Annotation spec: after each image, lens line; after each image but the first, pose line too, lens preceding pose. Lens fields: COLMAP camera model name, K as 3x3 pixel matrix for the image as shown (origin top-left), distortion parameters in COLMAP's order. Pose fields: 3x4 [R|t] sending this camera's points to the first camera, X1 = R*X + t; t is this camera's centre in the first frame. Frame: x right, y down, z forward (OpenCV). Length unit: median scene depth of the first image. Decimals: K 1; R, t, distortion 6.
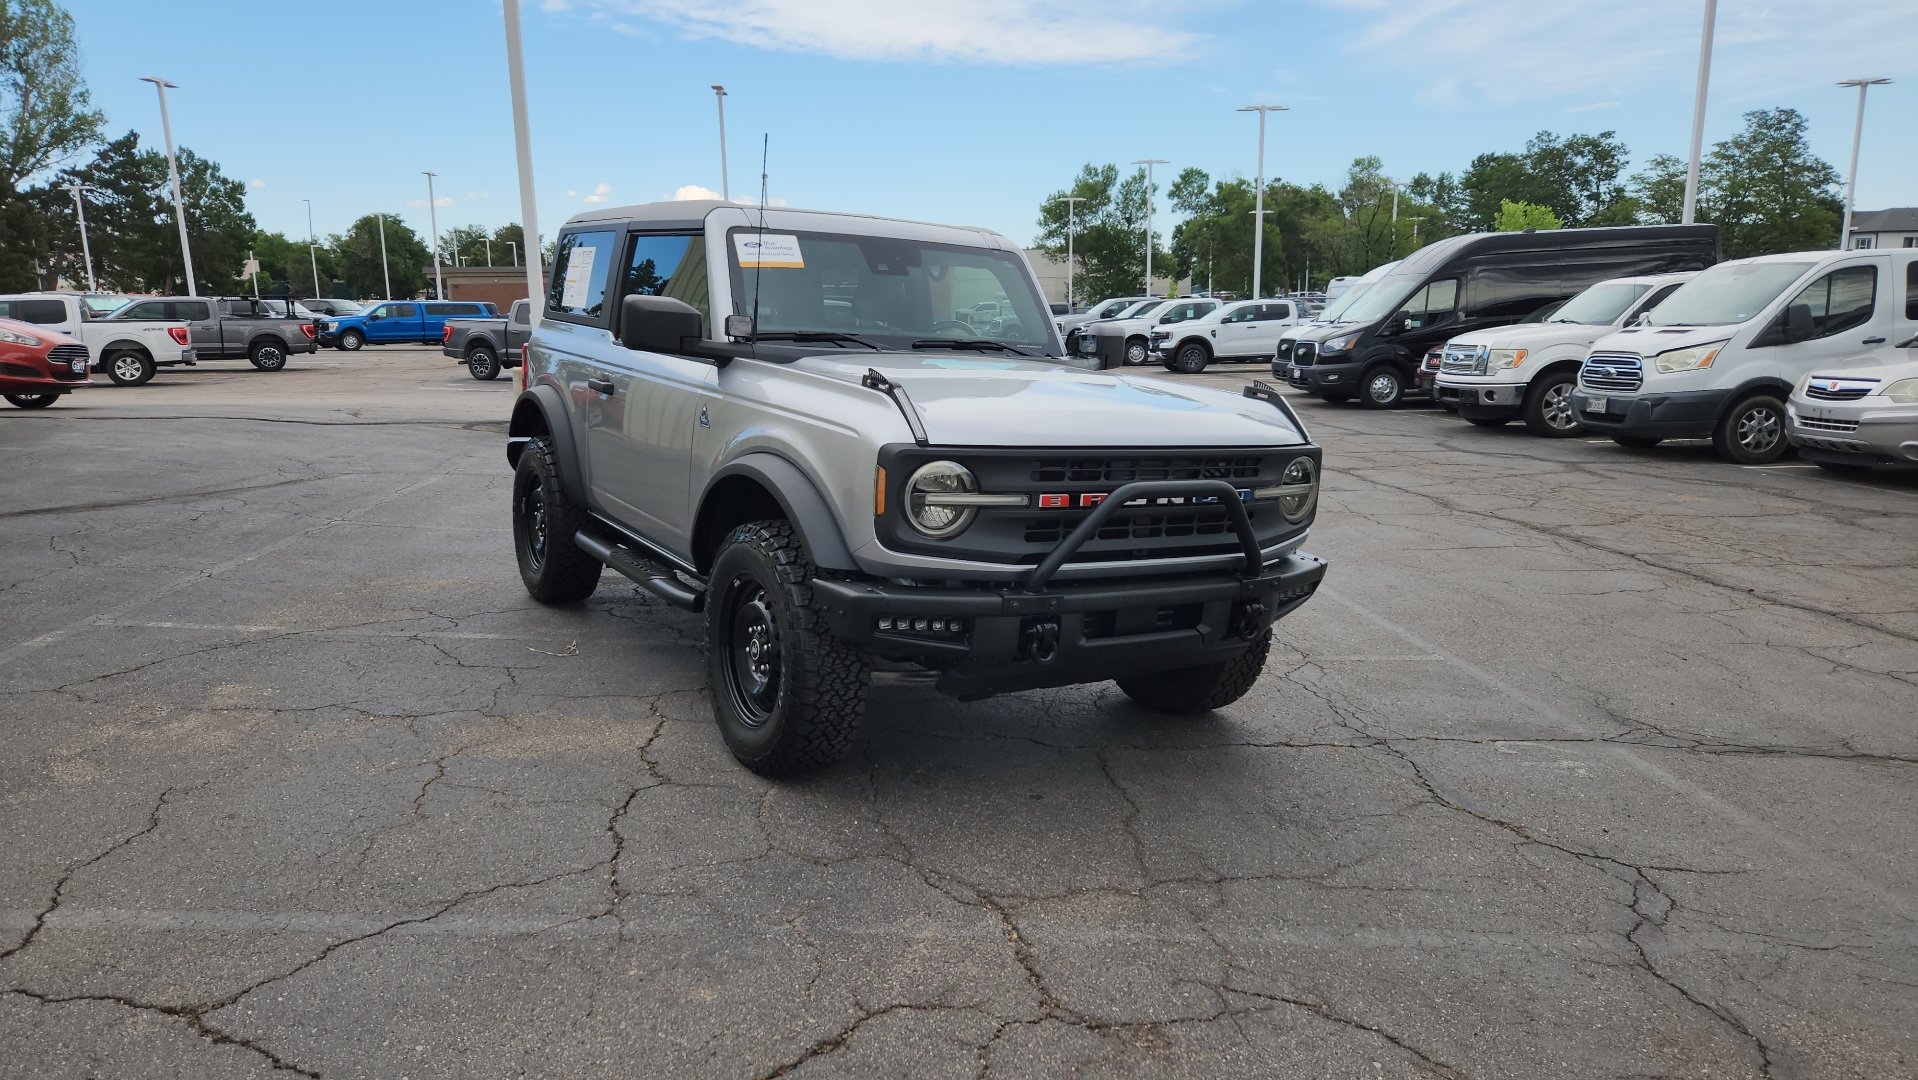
lens RADIAL K [[1289.3, 0, 927.7], [0, 1289.3, 547.4], [0, 0, 1]] dist [0.058972, -0.043928]
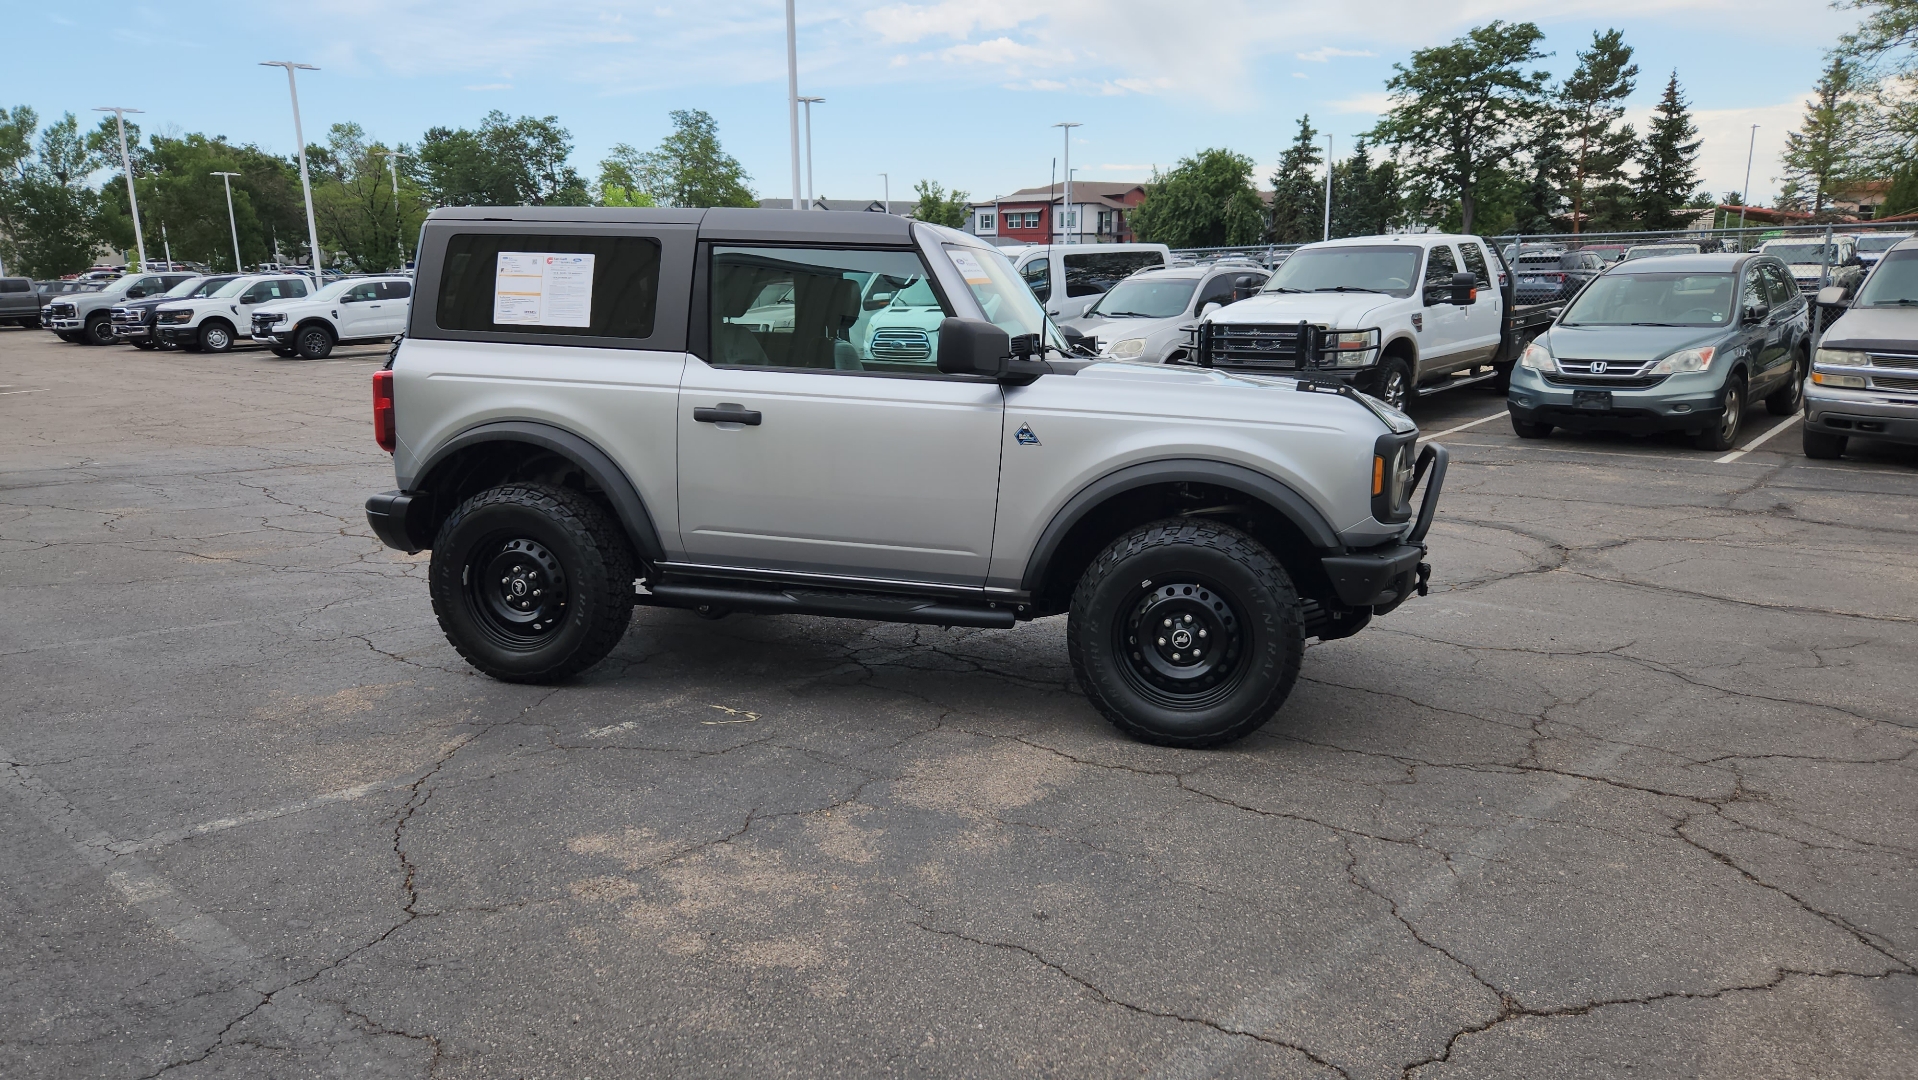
lens RADIAL K [[1284.1, 0, 938.2], [0, 1284.1, 557.7], [0, 0, 1]] dist [0.067837, -0.053083]
pose [[0.717788, -0.158095, 0.678075, -0.297047], [0.138243, 0.986851, 0.083747, -0.032108], [-0.682399, 0.033626, 0.730206, 0.099732]]
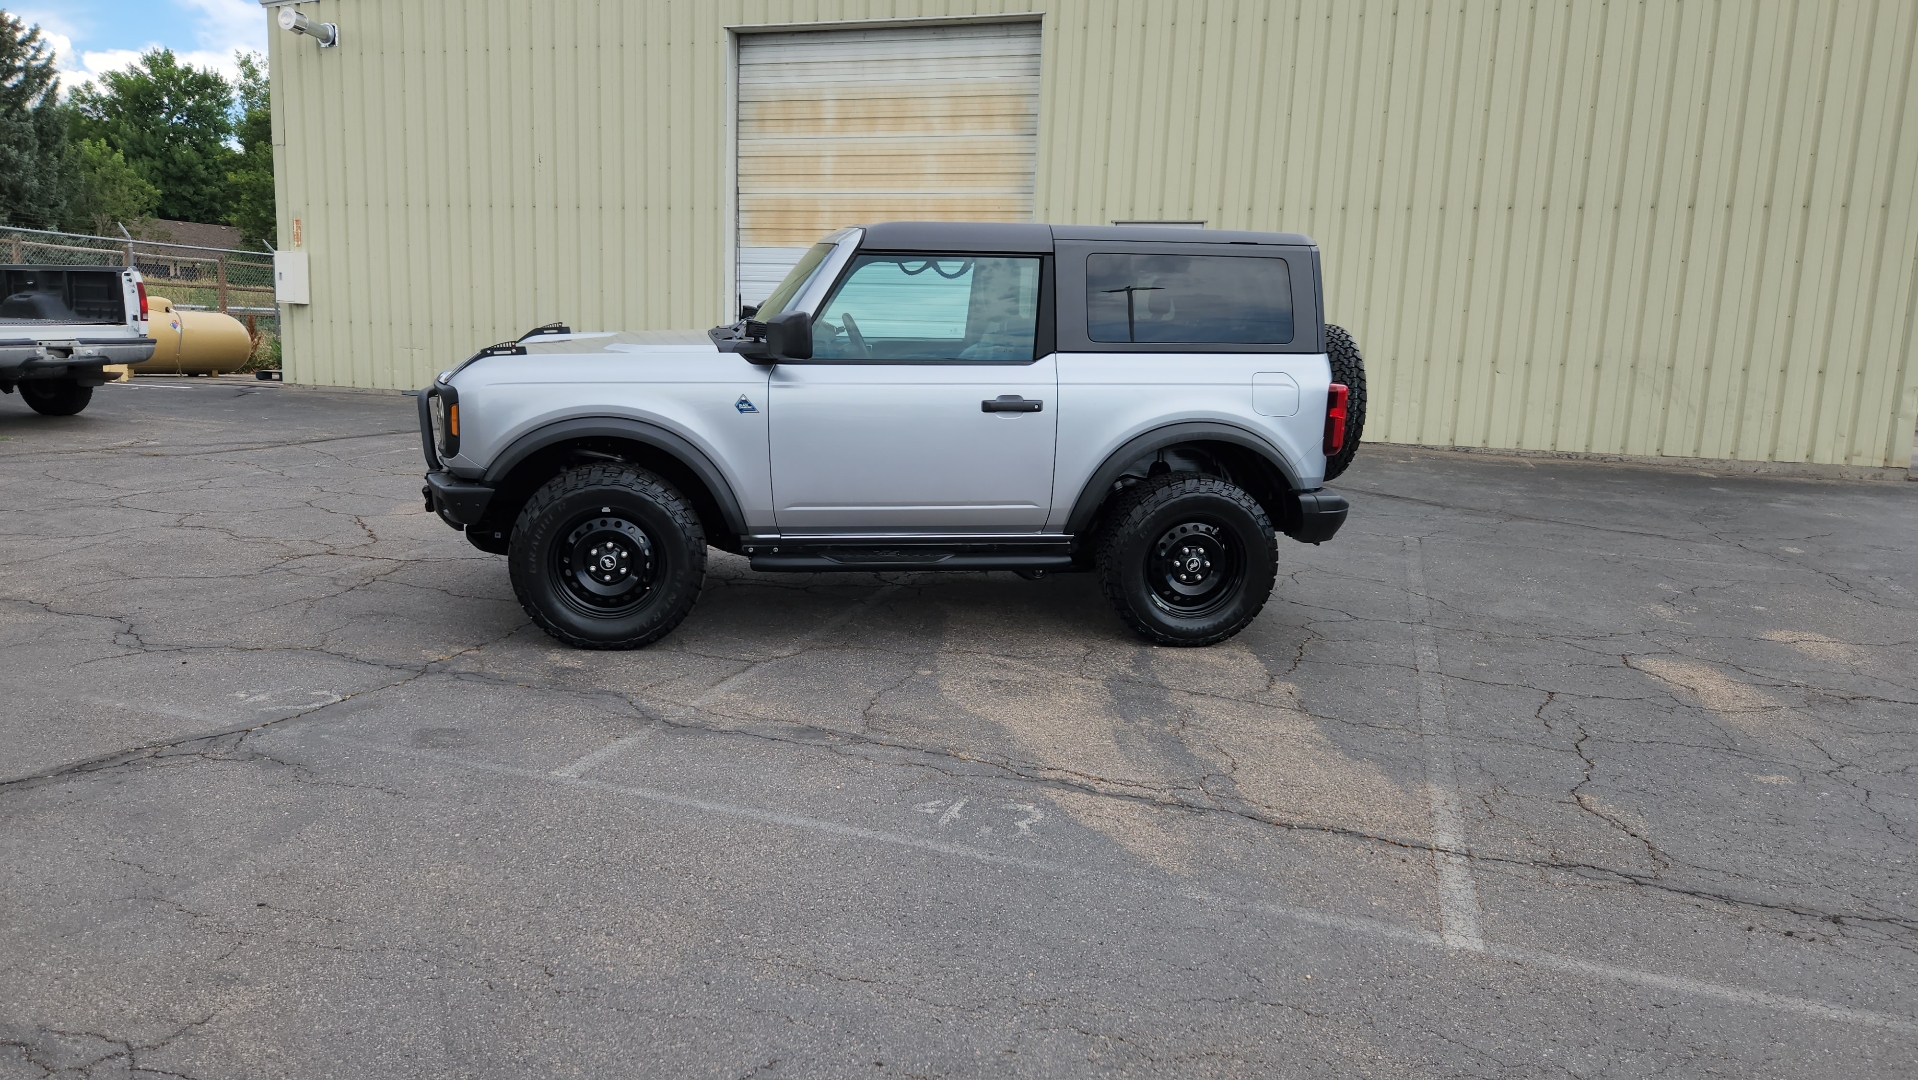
lens RADIAL K [[1284.3, 0, 930.5], [0, 1284.3, 550.8], [0, 0, 1]] dist [0.062963, -0.047874]
pose [[-0.376984, 0.135049, -0.916321, 0.395505], [-0.217374, 0.948782, 0.229263, -0.097677], [0.900351, 0.285613, -0.328320, 0.577399]]
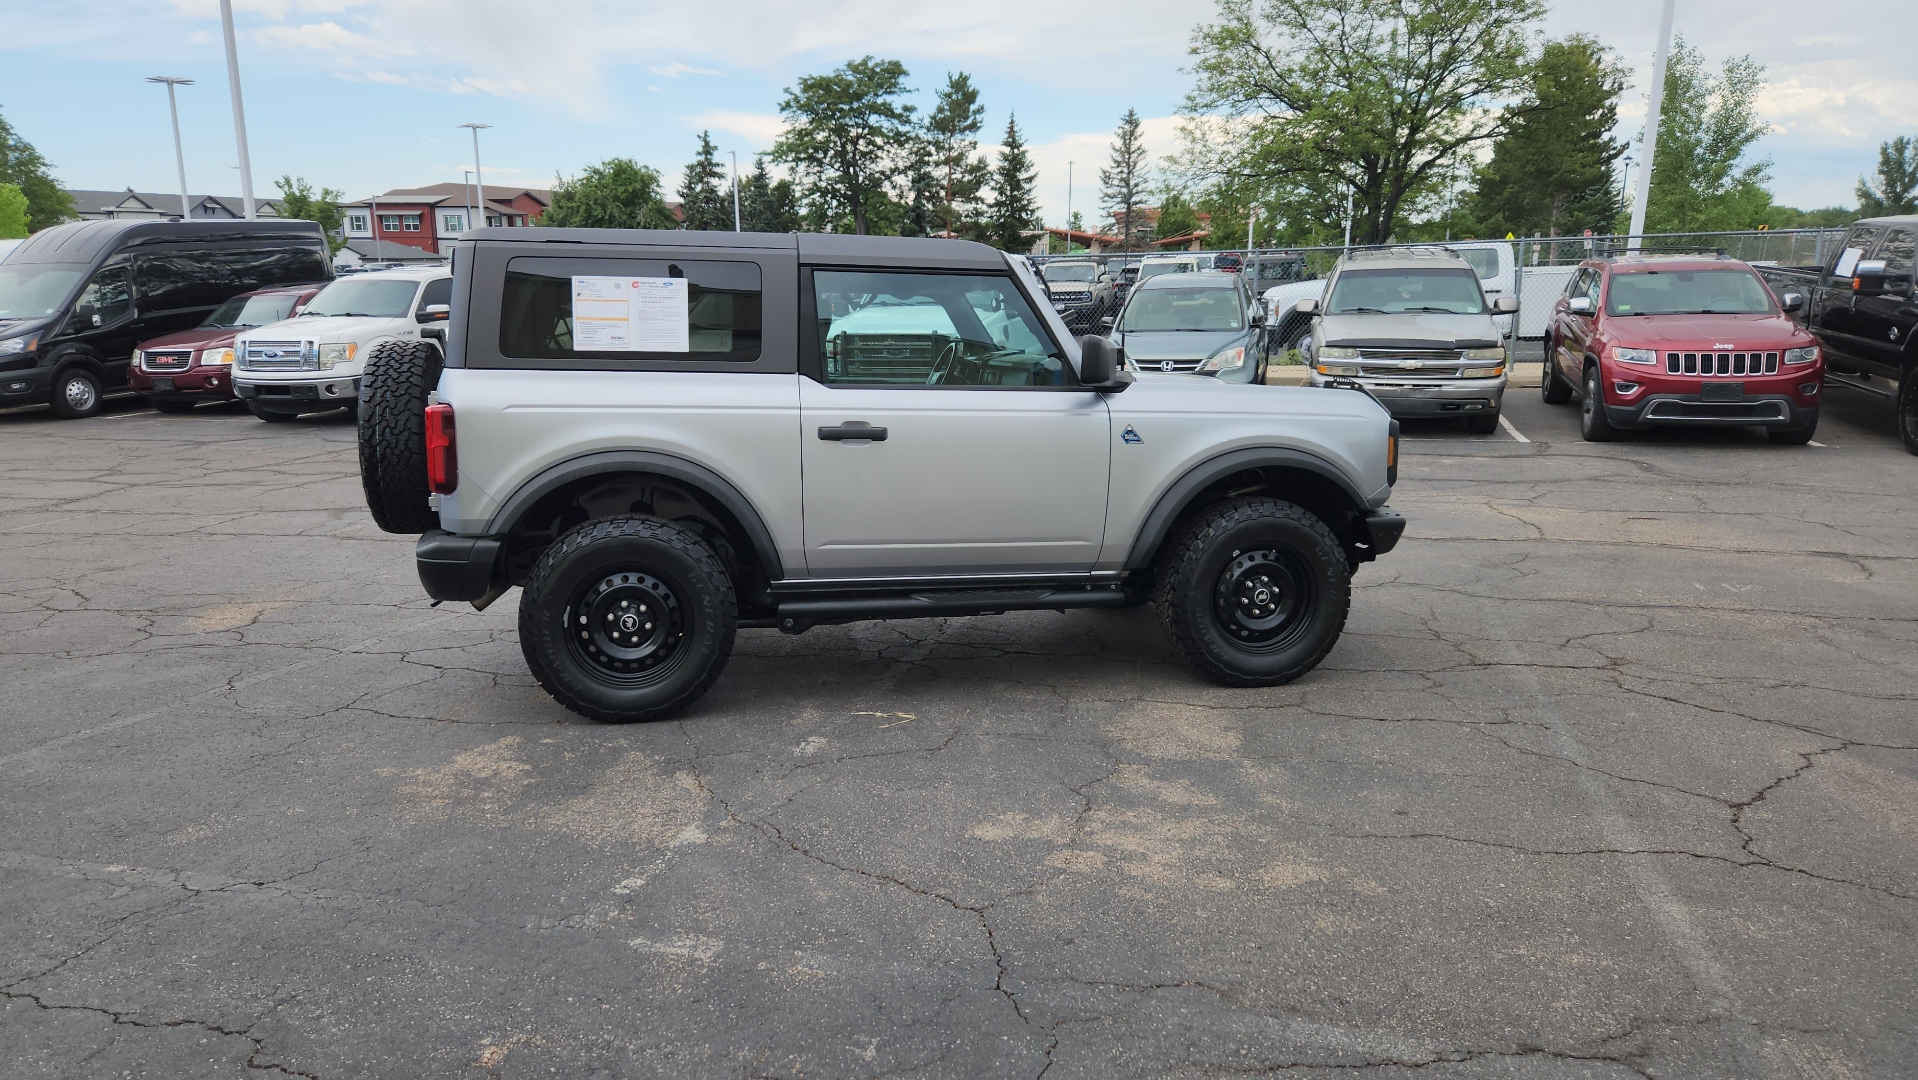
lens RADIAL K [[1284.1, 0, 924.8], [0, 1284.1, 551.8], [0, 0, 1]] dist [0.067837, -0.053083]
pose [[0.338862, -0.201792, 0.918941, -0.427666], [0.182658, 0.972254, 0.146143, -0.065199], [-0.922935, 0.118329, 0.366319, 0.243057]]
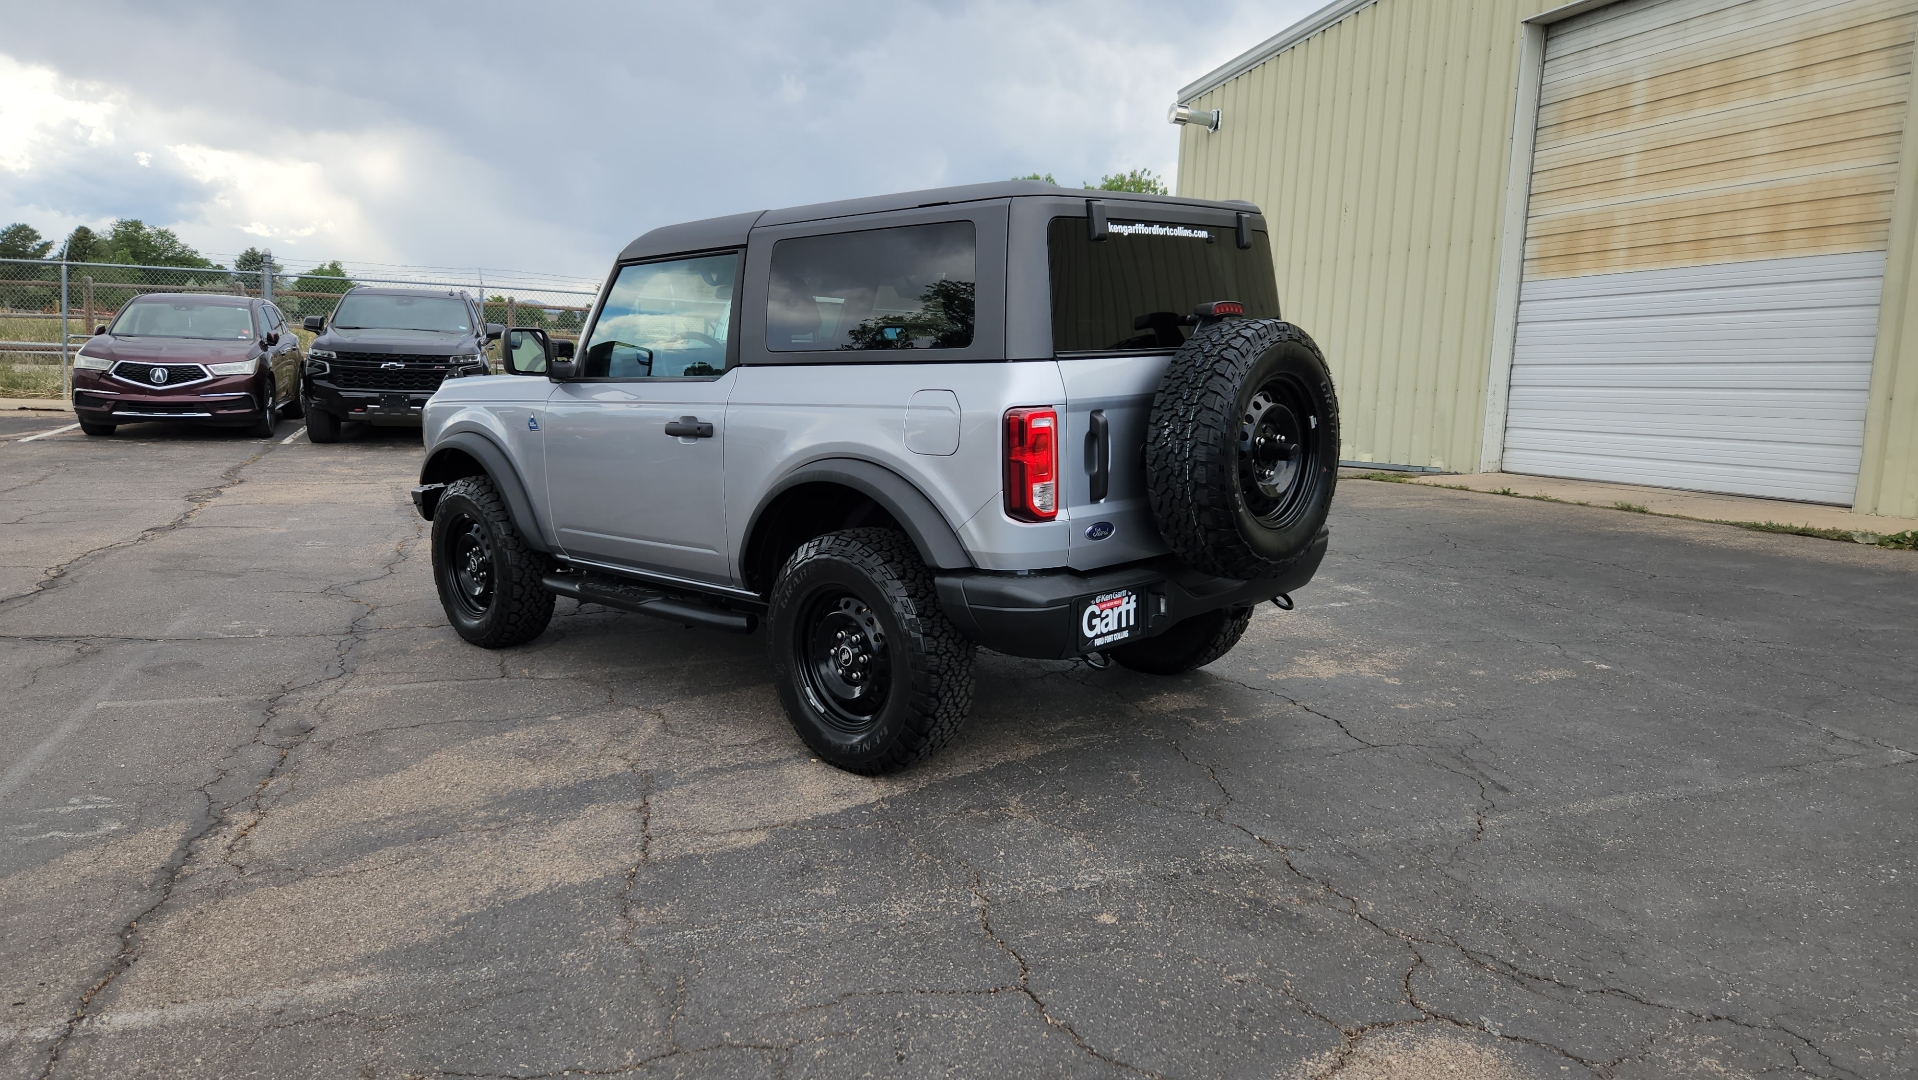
lens RADIAL K [[1286.1, 0, 932.2], [0, 1286.1, 545.0], [0, 0, 1]] dist [0.067106, -0.050739]
pose [[-0.968116, 0.004116, -0.250468, 0.034784], [-0.077355, 0.946086, 0.314542, -0.136731], [0.238259, 0.323889, -0.915603, 0.790397]]
